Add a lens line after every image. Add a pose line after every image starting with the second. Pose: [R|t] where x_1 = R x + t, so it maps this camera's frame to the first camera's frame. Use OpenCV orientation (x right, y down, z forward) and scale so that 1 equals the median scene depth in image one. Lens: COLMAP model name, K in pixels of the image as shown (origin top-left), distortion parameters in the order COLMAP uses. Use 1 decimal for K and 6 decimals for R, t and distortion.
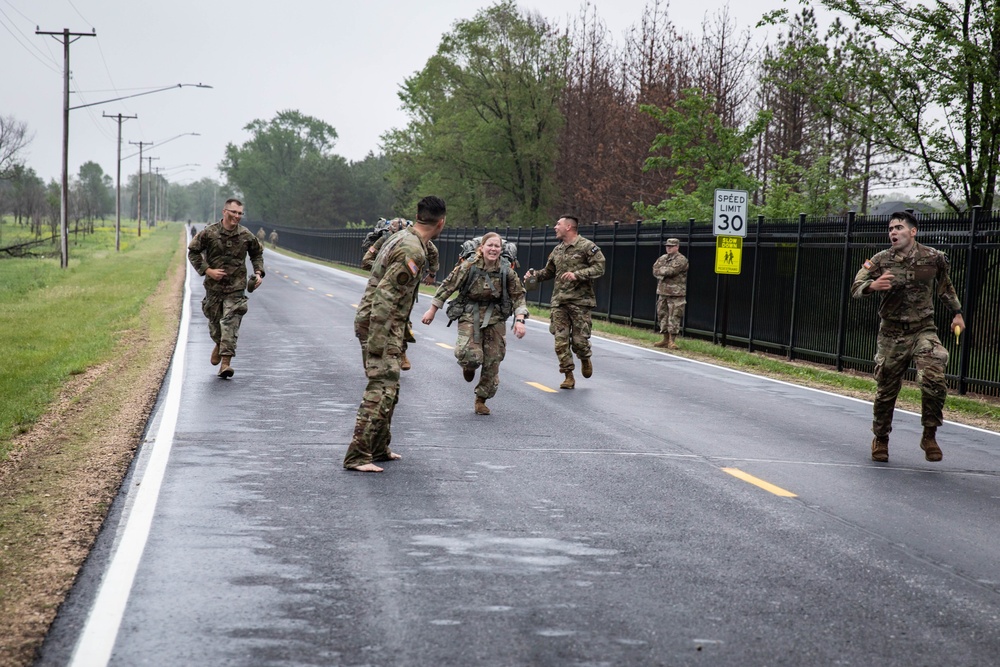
lens RADIAL K [[2515.5, 0, 501.7], [0, 2515.5, 335.7], [0, 0, 1]] dist [0.332068, 0.000000]
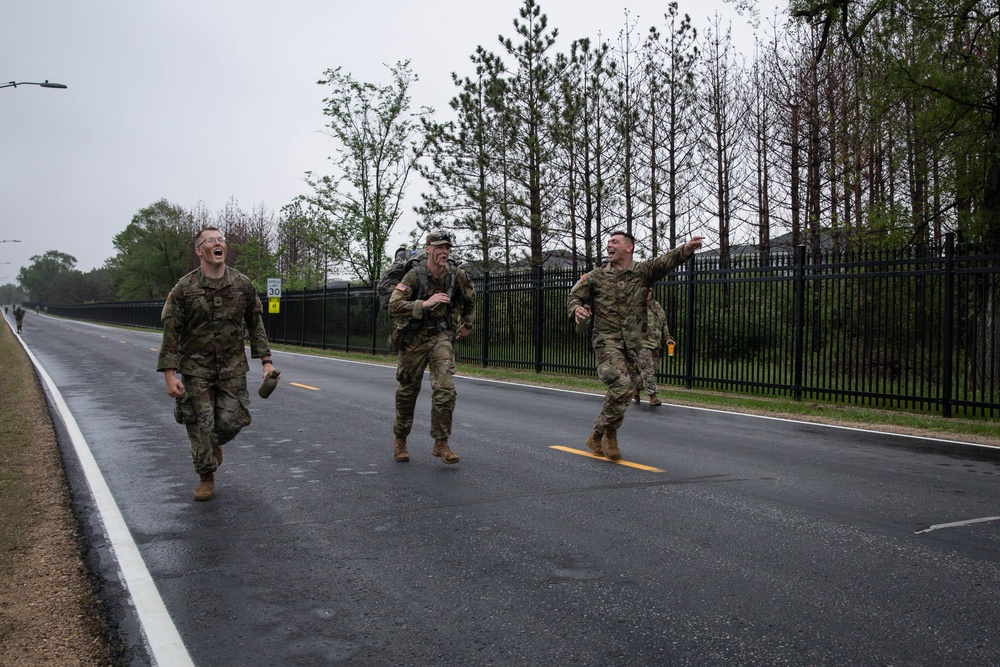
lens RADIAL K [[2515.5, 0, 501.1], [0, 2515.5, 333.0], [0, 0, 1]] dist [0.332068, 0.000000]
pose [[0.962870, -0.045620, 0.266083, -0.330898], [0.056737, 0.997802, -0.034239, 0.086007], [-0.263936, 0.048065, 0.963342, -1.324048]]
